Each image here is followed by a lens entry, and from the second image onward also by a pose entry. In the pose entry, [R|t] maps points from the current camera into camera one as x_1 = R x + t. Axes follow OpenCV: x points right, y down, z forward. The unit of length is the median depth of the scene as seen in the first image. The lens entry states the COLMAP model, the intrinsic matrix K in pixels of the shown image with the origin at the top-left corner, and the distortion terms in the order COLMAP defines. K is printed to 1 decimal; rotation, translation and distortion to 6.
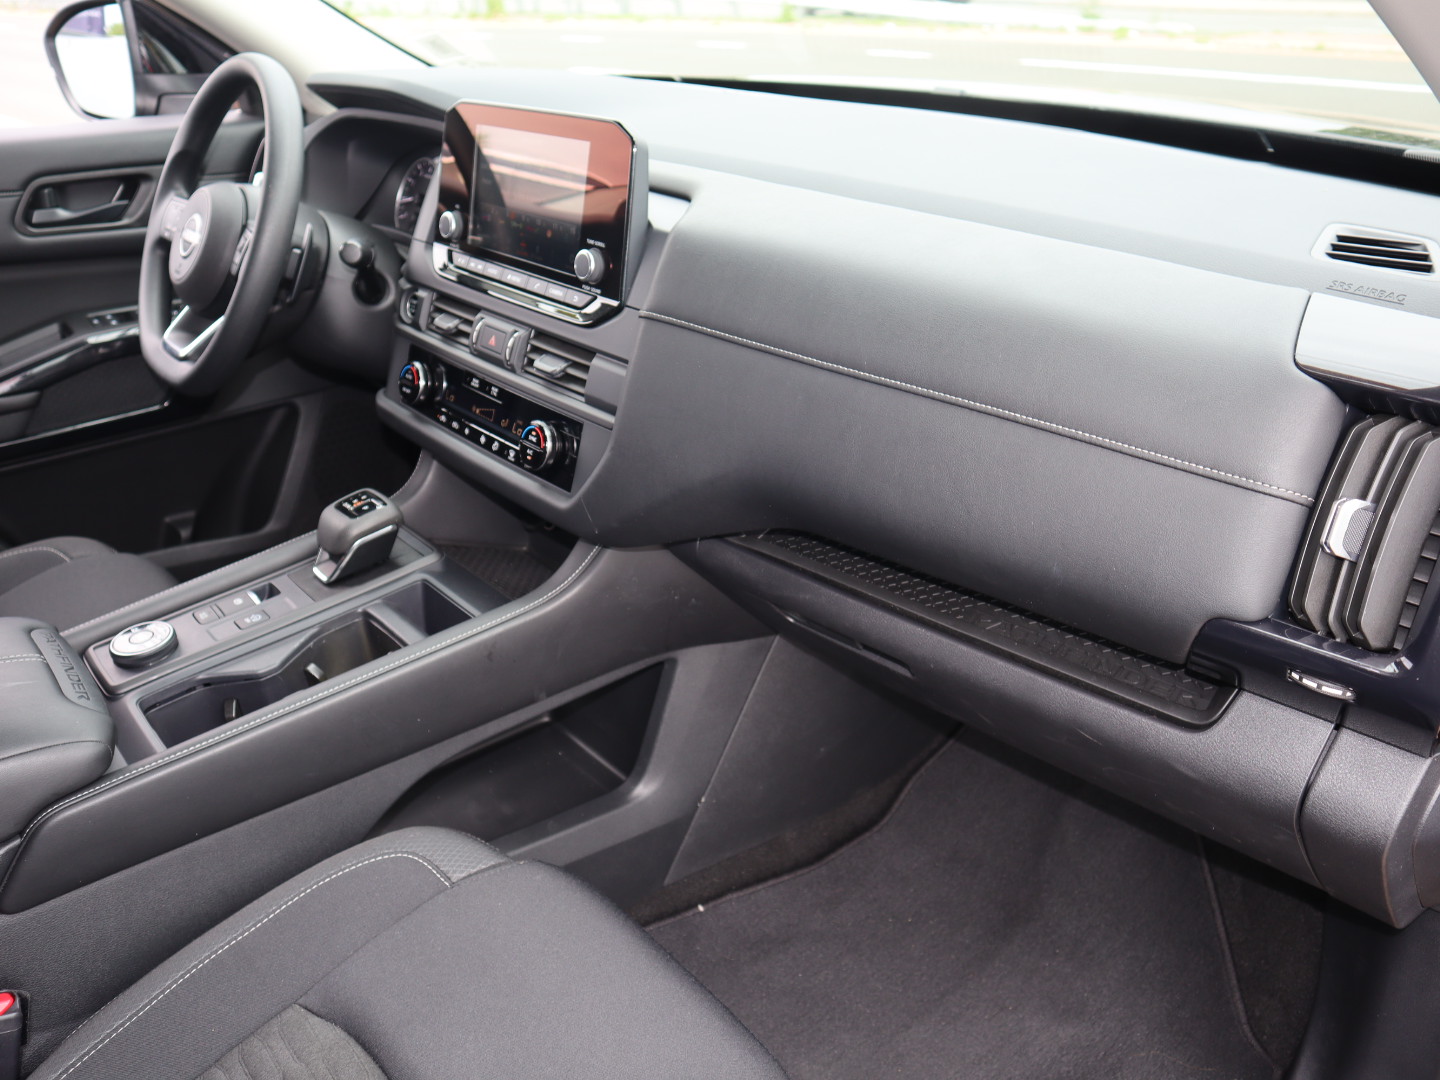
lens RADIAL K [[1145.4, 0, 714.8], [0, 1145.4, 537.8], [0, 0, 1]] dist [-0.123150, 0.098516]
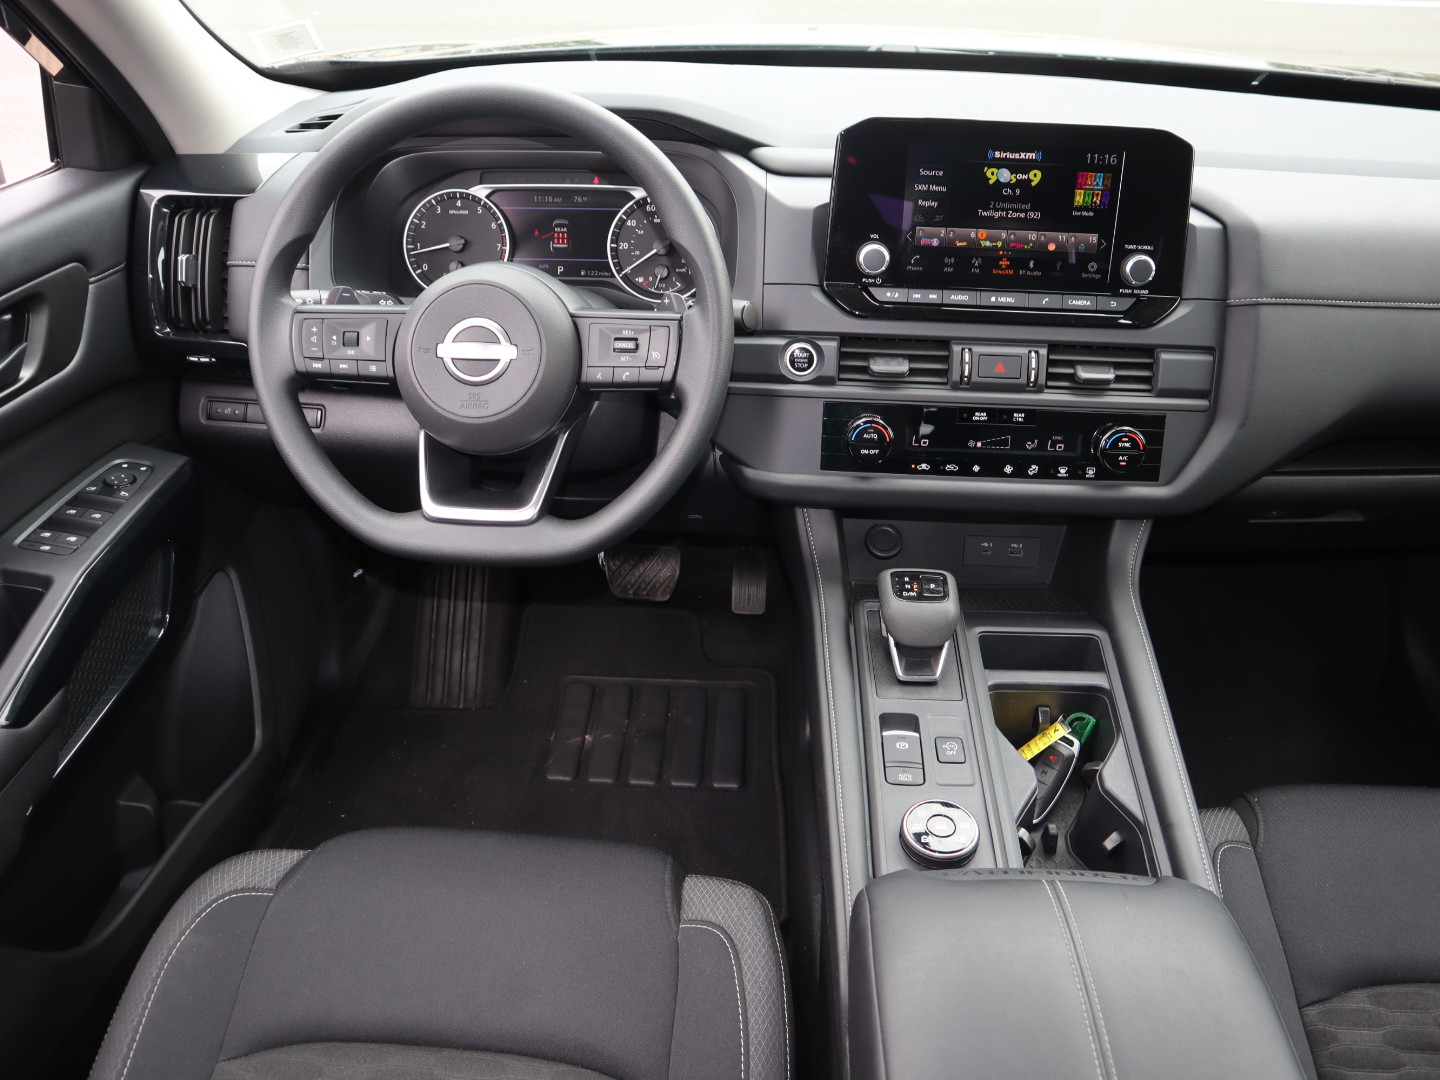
lens RADIAL K [[1145.4, 0, 714.8], [0, 1145.4, 537.8], [0, 0, 1]] dist [-0.123150, 0.098516]
pose [[0.683301, -0.362721, 0.633667, -1.106262], [0.308665, 0.930011, 0.199510, -0.331484], [-0.661684, 0.059266, 0.747437, 0.492108]]
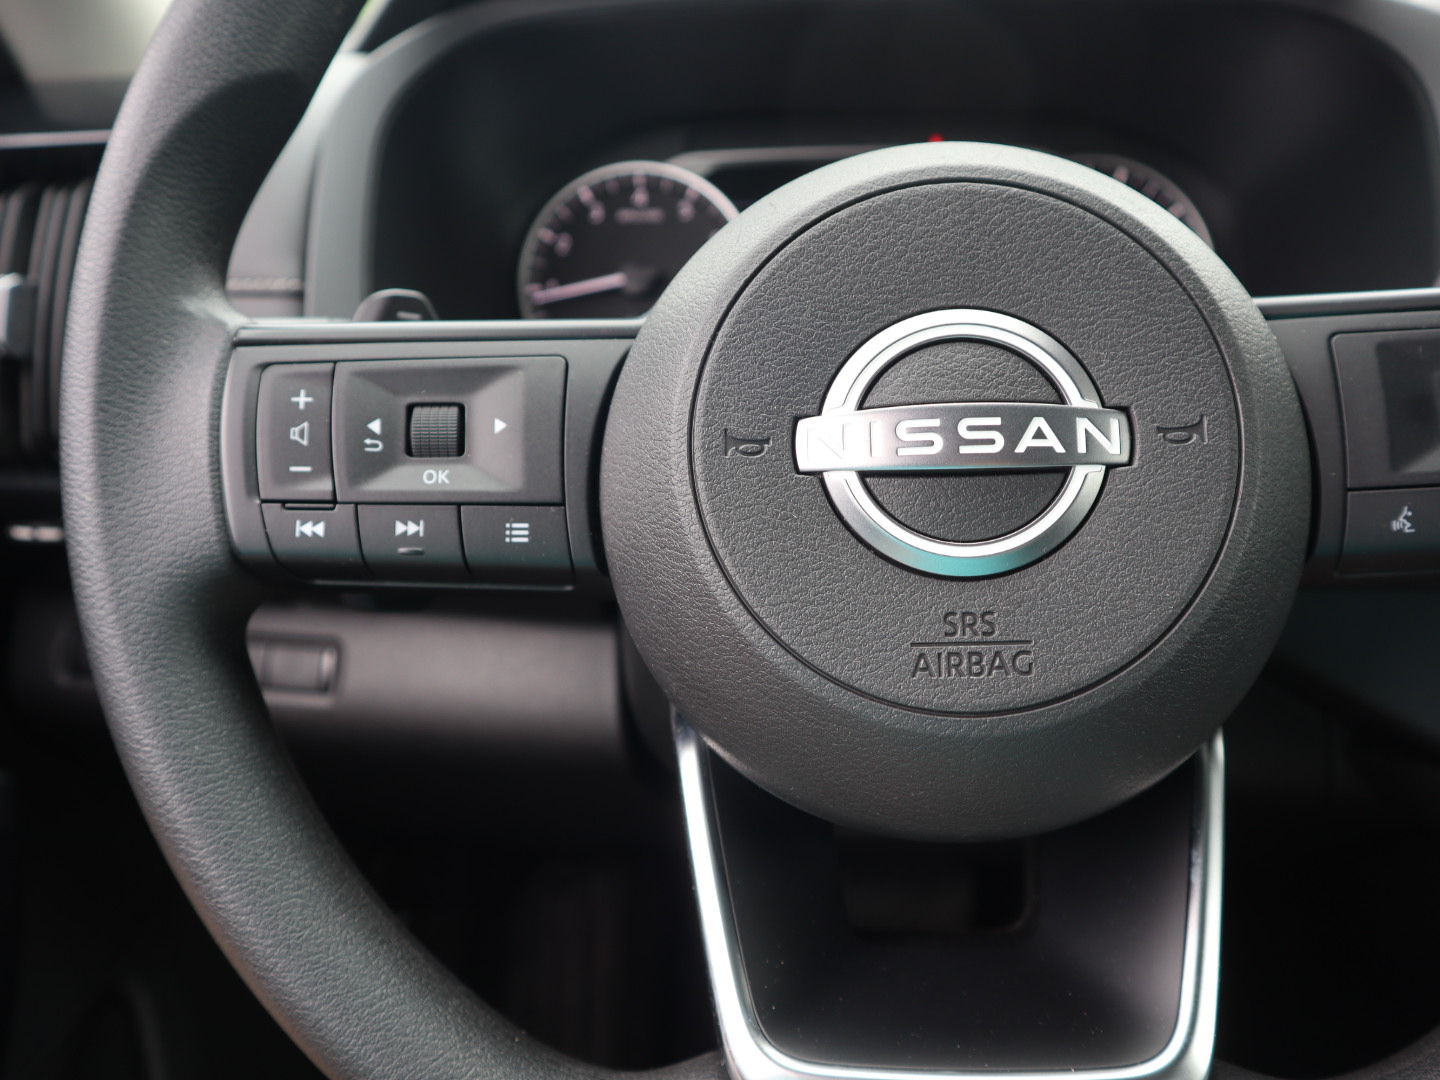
lens RADIAL K [[1151.6, 0, 711.7], [0, 1151.6, 546.0], [0, 0, 1]] dist [-0.120571, 0.106222]
pose [[0.688428, -0.284284, 0.667270, -0.794962], [0.355424, 0.934181, 0.031305, -0.352744], [-0.632250, 0.215613, 0.744158, 1.158648]]
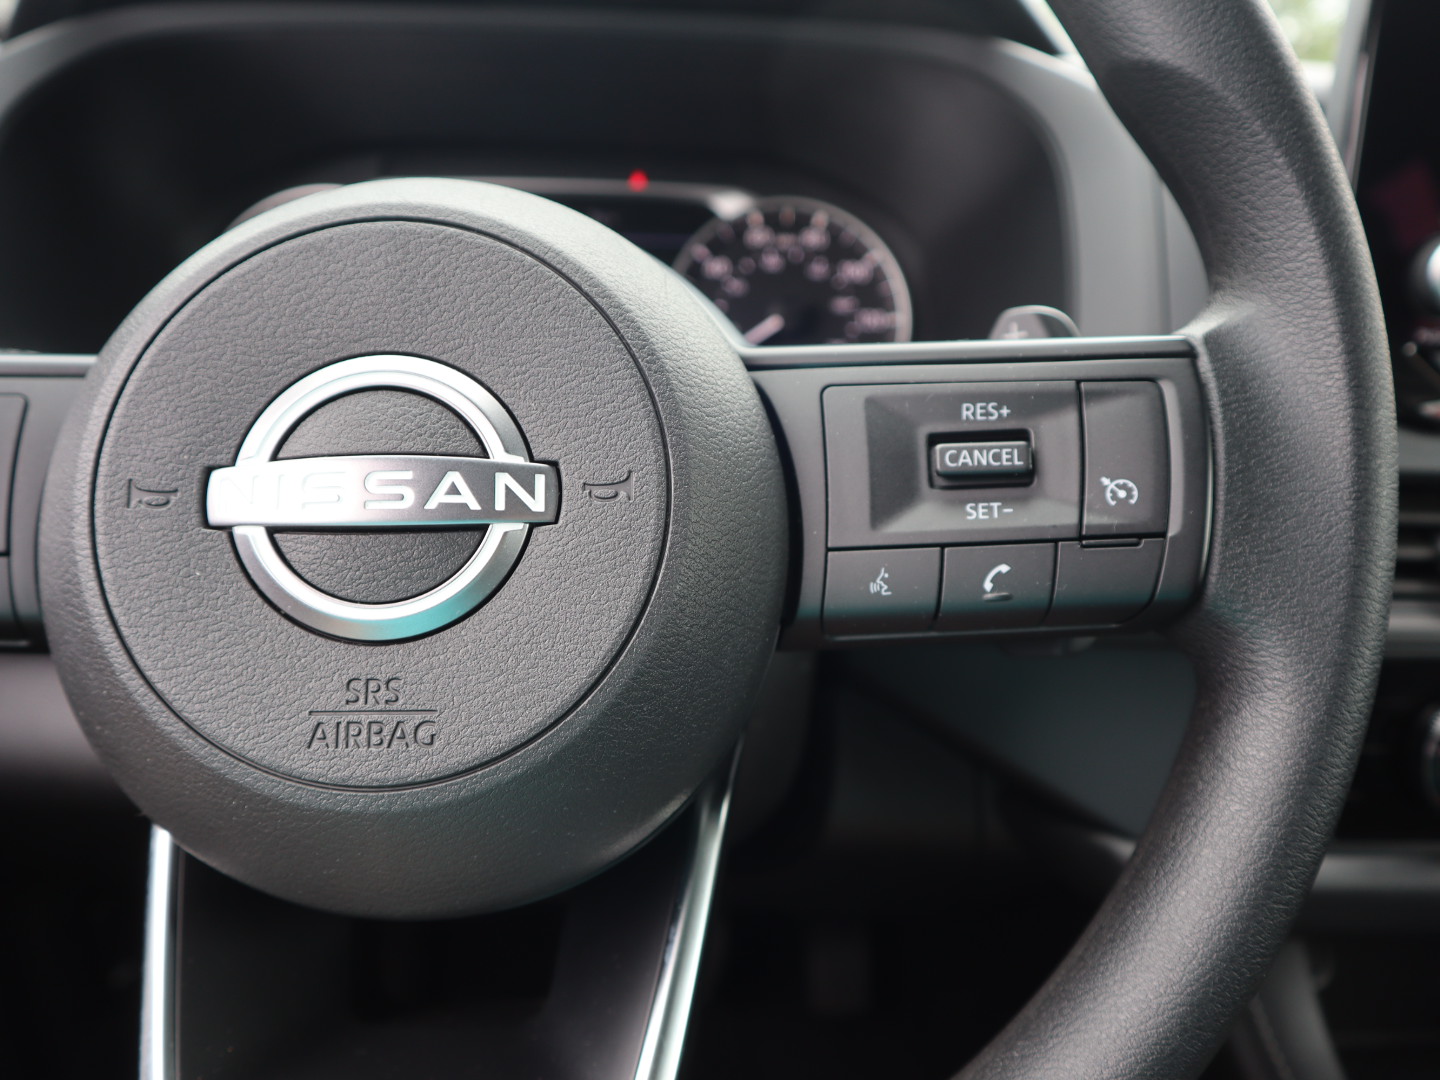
lens RADIAL K [[1151.6, 0, 711.7], [0, 1151.6, 546.0], [0, 0, 1]] dist [-0.120571, 0.106222]
pose [[0.609513, -0.258296, 0.749517, -0.728116], [0.340172, 0.939187, 0.047029, -0.327776], [-0.716084, 0.226300, 0.660312, 1.109501]]
